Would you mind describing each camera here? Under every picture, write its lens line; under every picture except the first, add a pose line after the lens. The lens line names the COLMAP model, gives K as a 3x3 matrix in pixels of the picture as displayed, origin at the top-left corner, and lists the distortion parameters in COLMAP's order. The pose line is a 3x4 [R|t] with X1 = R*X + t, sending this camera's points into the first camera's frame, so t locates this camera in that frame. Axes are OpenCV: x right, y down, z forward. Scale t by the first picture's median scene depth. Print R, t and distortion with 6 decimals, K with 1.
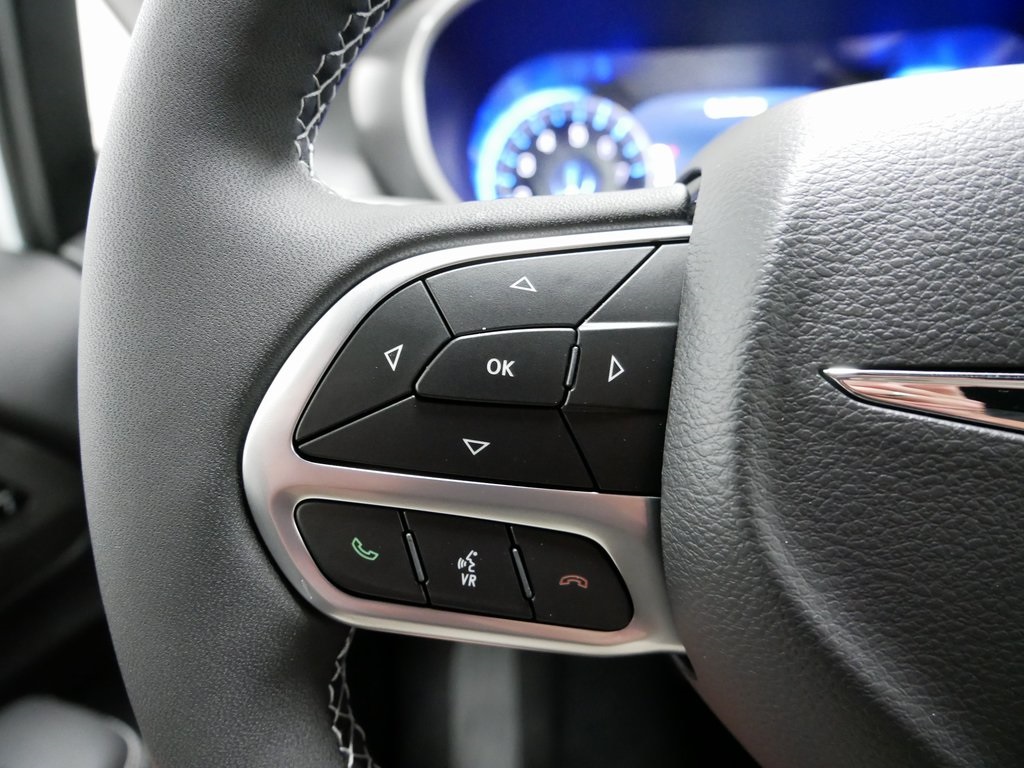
lens RADIAL K [[740.9, 0, 512.0], [0, 740.9, 384.0], [0, 0, 1]] dist [-0.012204, -0.004327]
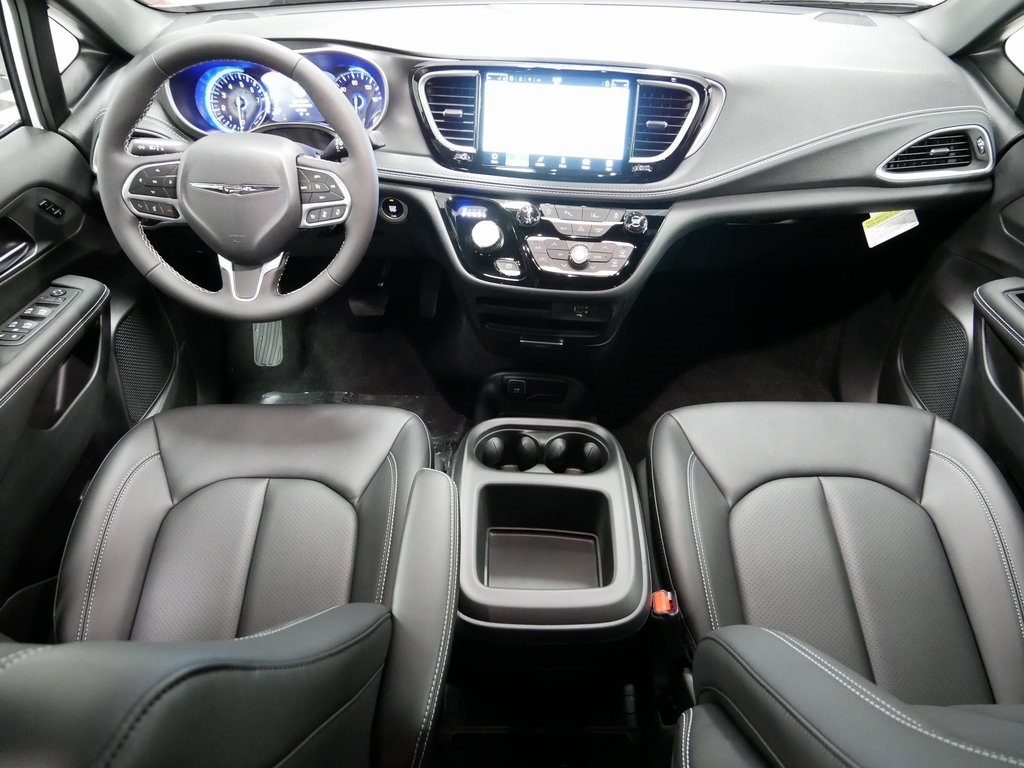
lens RADIAL K [[740.9, 0, 512.0], [0, 740.9, 384.0], [0, 0, 1]] dist [-0.012204, -0.004327]
pose [[0.995252, -0.010299, 0.096786, 2.949353], [-0.018664, 0.955737, 0.293629, -0.338261], [-0.095526, -0.294041, 0.951007, -7.372398]]
